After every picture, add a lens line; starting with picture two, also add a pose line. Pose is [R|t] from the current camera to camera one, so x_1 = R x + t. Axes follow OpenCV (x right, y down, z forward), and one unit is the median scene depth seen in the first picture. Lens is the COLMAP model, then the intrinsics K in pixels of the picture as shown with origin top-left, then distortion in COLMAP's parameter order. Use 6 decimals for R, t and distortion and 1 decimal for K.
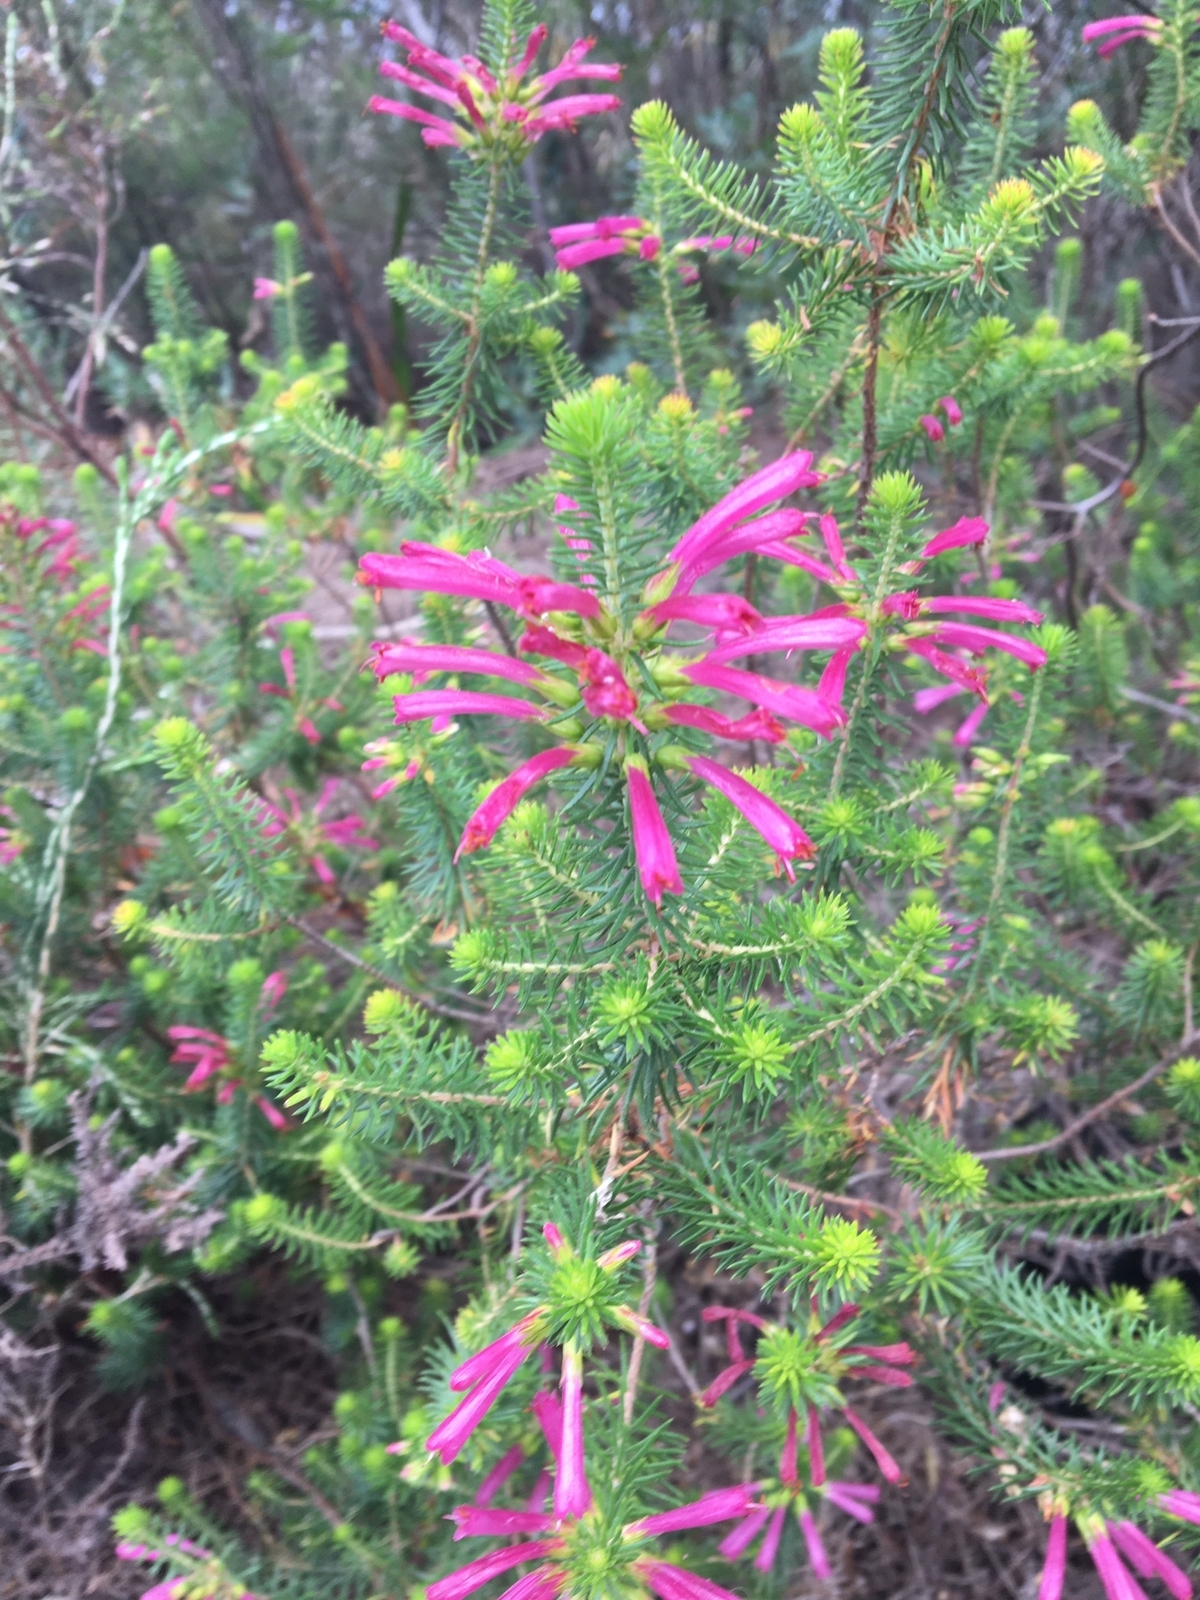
lens RADIAL K [[1308.5, 0, 623.4], [0, 1308.5, 793.9], [0, 0, 1]] dist [0.003916, -0.003445]
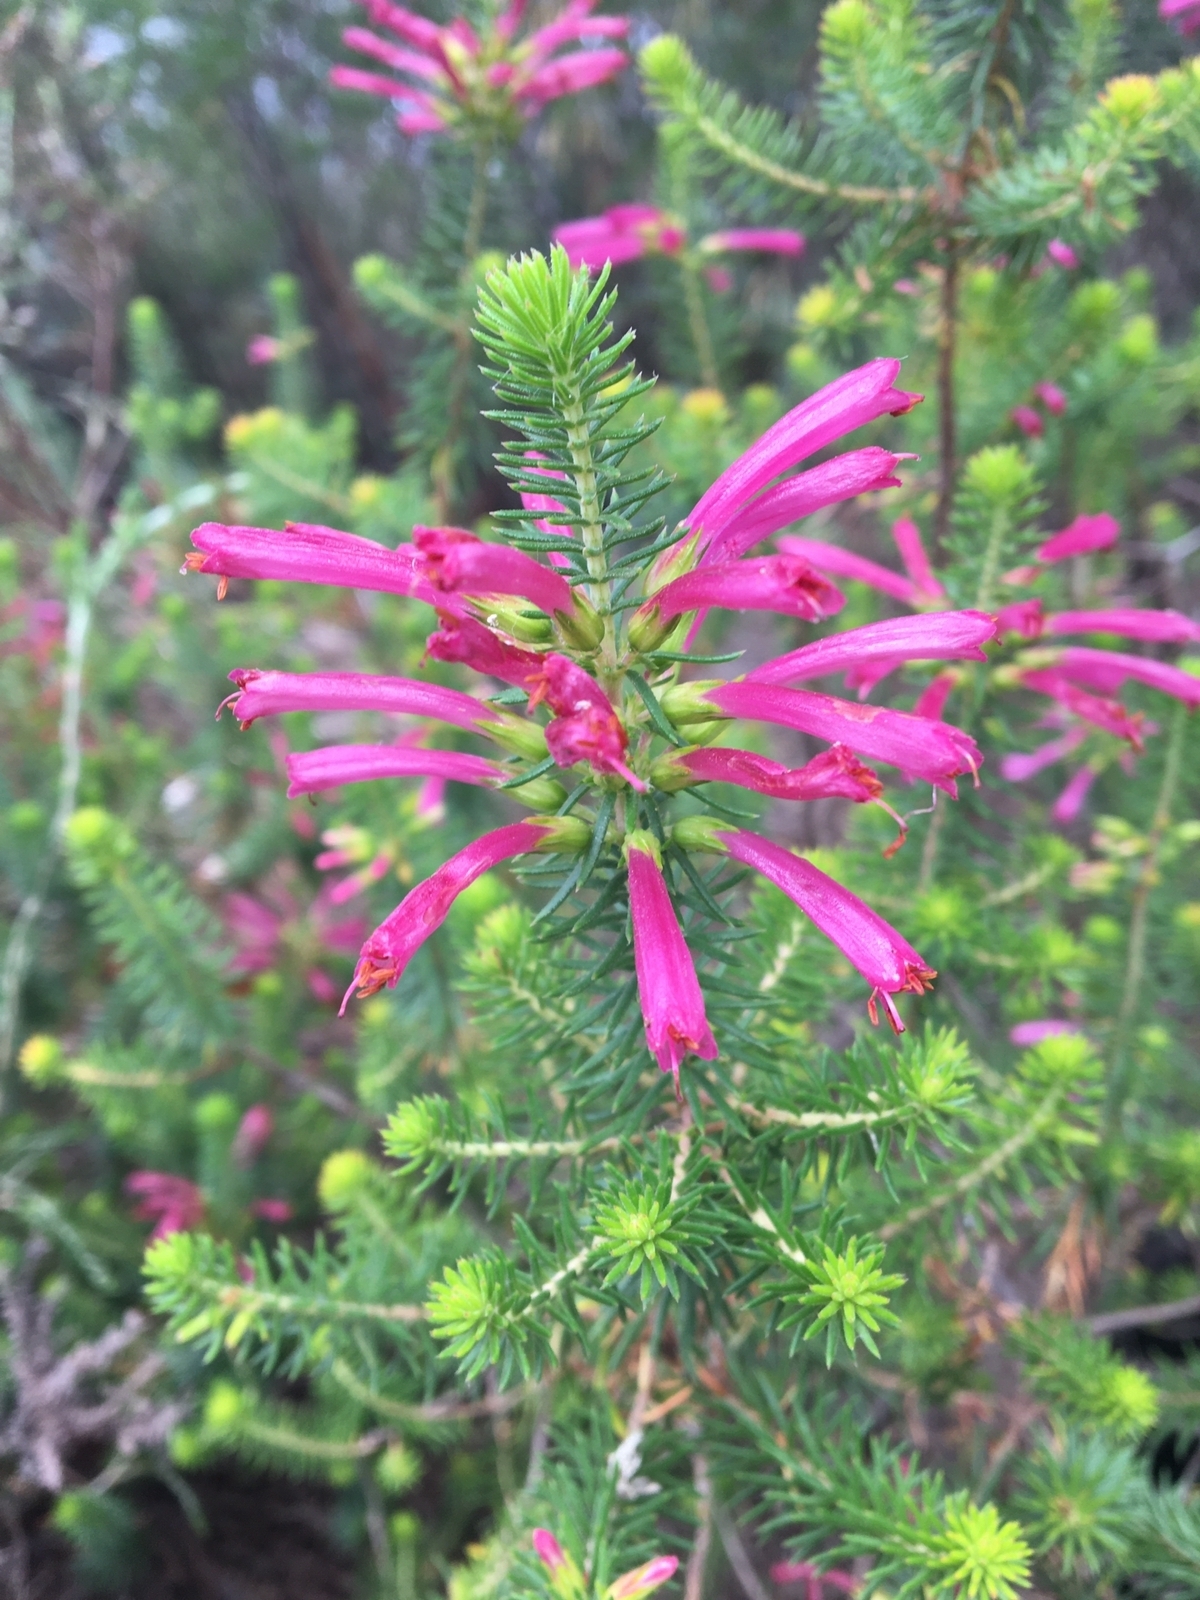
lens RADIAL K [[1320.9, 0, 614.5], [0, 1320.9, 801.1], [0, 0, 1]] dist [0.076422, -0.192976]
pose [[0.998624, -0.027851, -0.044433, 0.018483], [0.024953, 0.997606, -0.064500, -0.002035], [0.046123, 0.063303, 0.996928, 0.250704]]
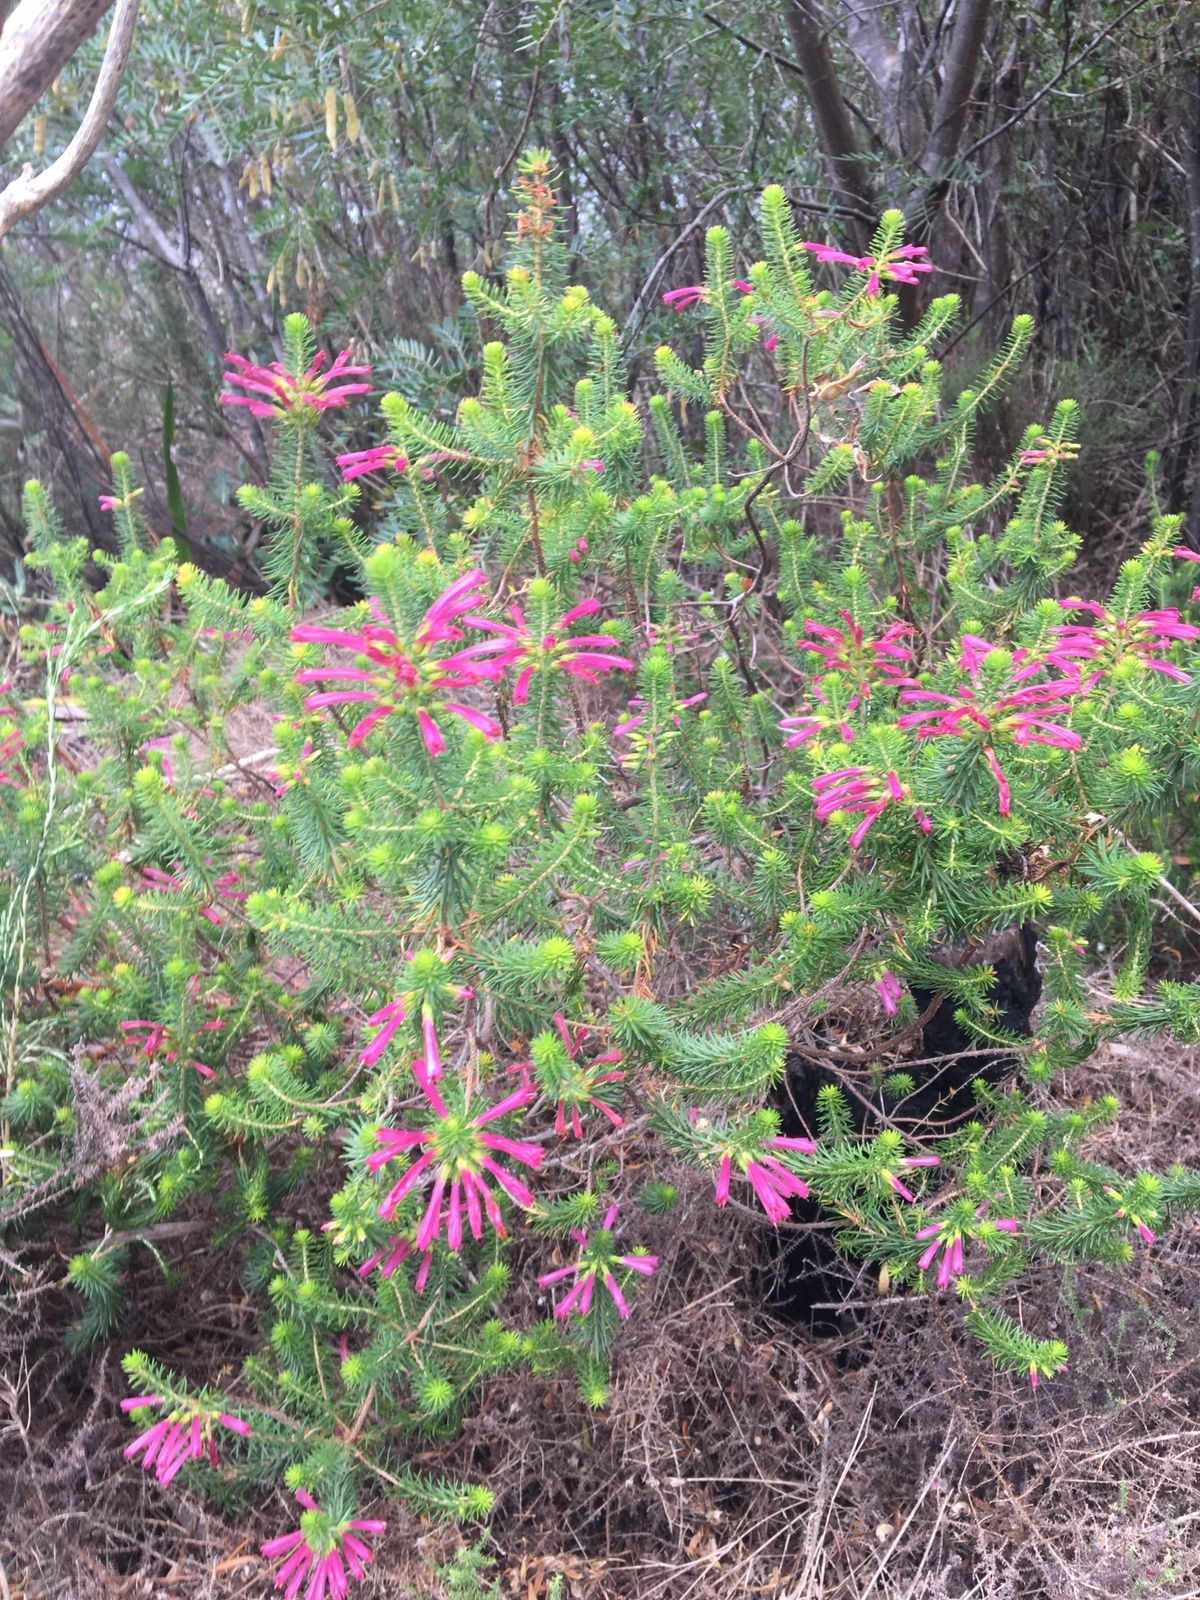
lens RADIAL K [[1304.1, 0, 607.2], [0, 1304.1, 792.5], [0, 0, 1]] dist [0.051369, 0.001417]
pose [[0.982870, -0.123077, 0.137179, -0.001628], [0.137459, 0.985364, -0.100807, 0.280284], [-0.122765, 0.117937, 0.985403, -0.897811]]
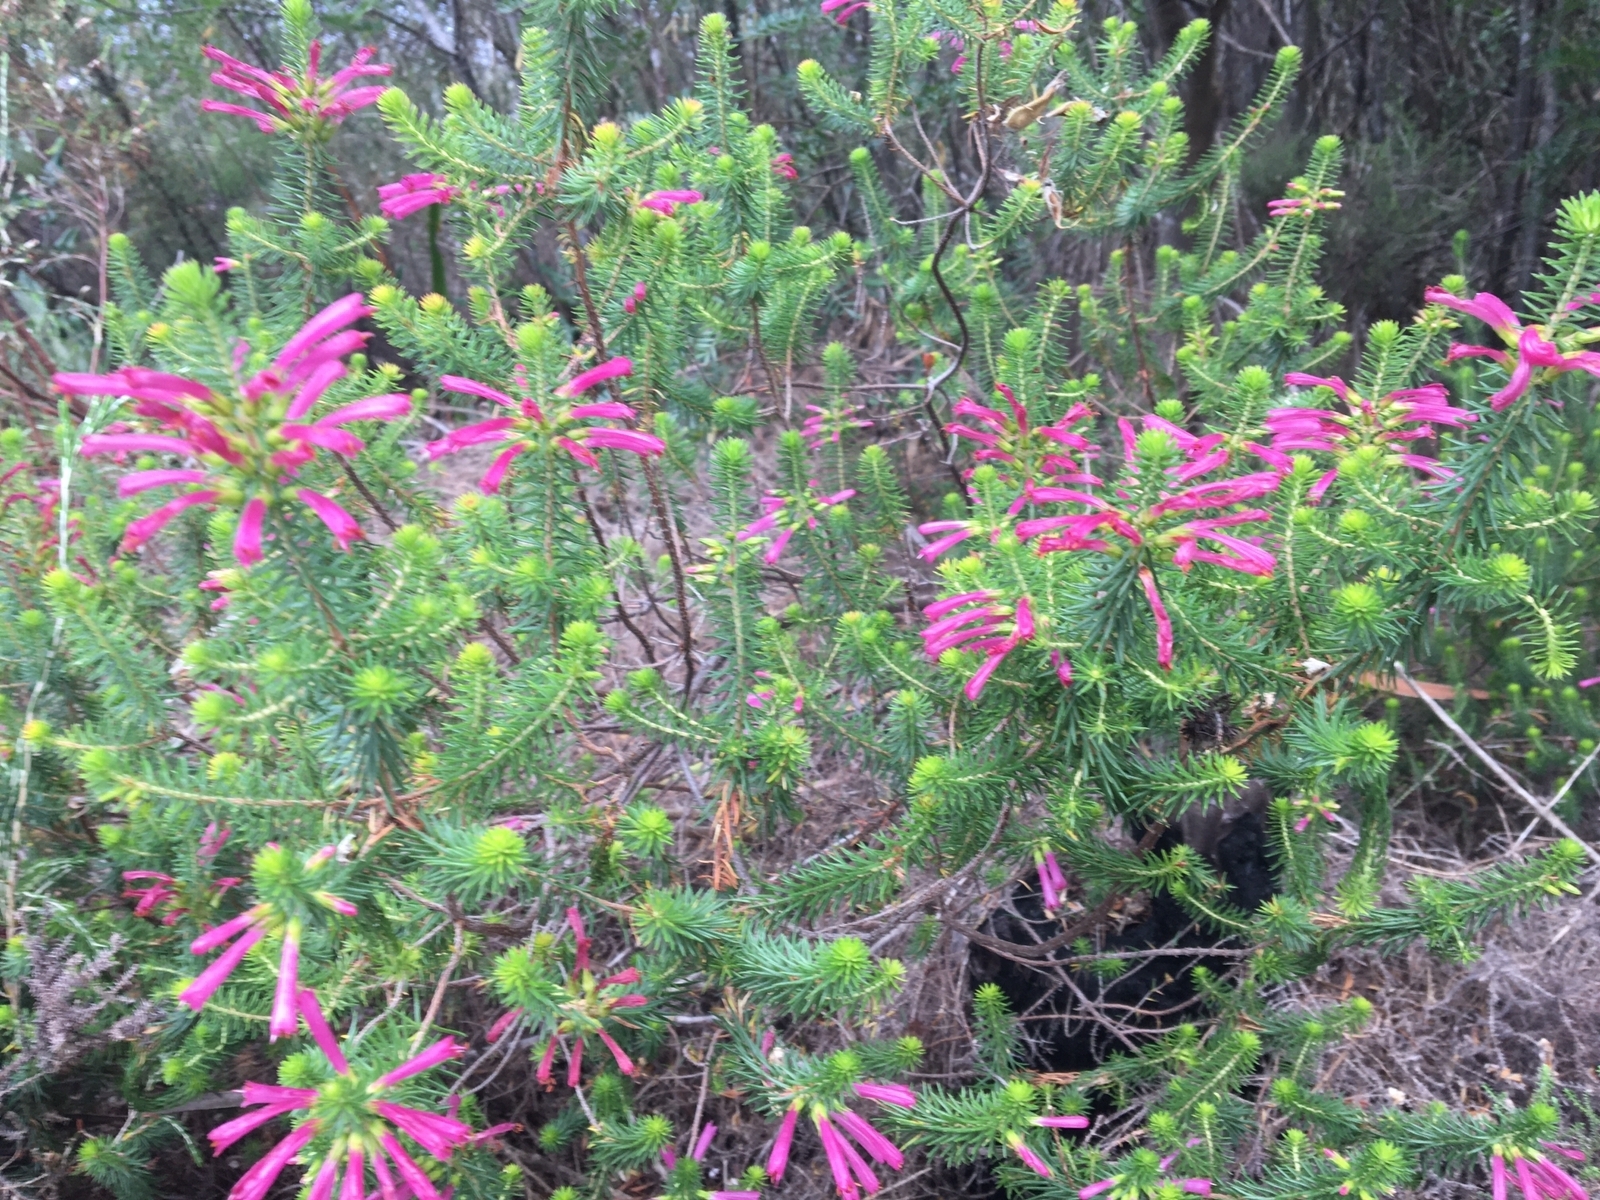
lens RADIAL K [[1306.1, 0, 800.0], [0, 1306.1, 600.0], [0, 0, 1]] dist [0.032294, -0.010868]
pose [[0.993320, -0.099601, 0.058265, 0.382299], [0.105327, 0.988852, -0.105248, 0.235229], [-0.047132, 0.110682, 0.992738, -0.406787]]
